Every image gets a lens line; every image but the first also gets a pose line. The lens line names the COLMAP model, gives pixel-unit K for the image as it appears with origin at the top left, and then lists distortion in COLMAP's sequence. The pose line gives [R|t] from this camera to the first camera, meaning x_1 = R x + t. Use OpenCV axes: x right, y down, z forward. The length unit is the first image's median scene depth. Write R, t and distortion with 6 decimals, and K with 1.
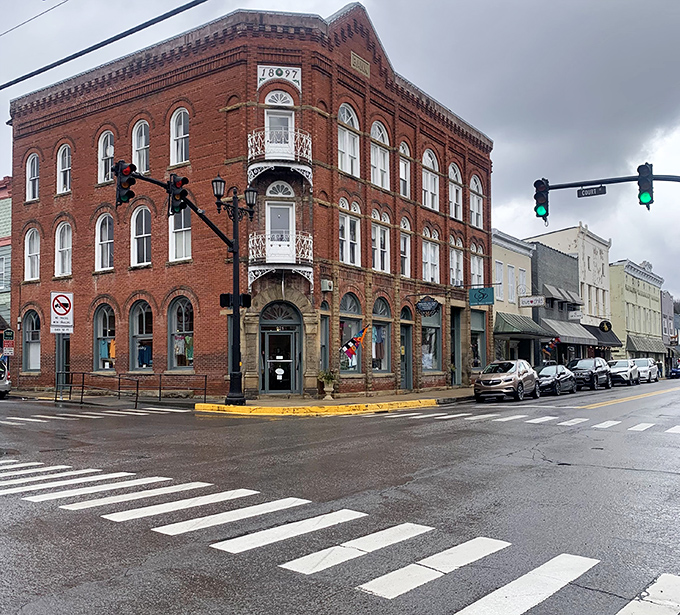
lens RADIAL K [[636.9, 0, 340.0], [0, 636.9, 307.5], [0, 0, 1]] dist [0.250619, -0.503278]
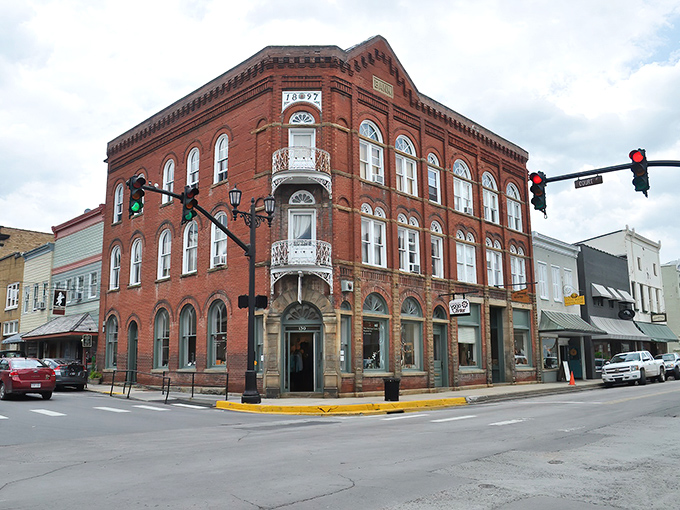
lens RADIAL K [[555.9, 0, 340.0], [0, 555.9, 255.0], [0, 0, 1]] dist [-0.000250, -0.002557]
pose [[0.988028, -0.032134, -0.150890, 0.093504], [0.016616, 0.994542, -0.103004, 0.007110], [0.153376, 0.099264, 0.983170, 0.092550]]
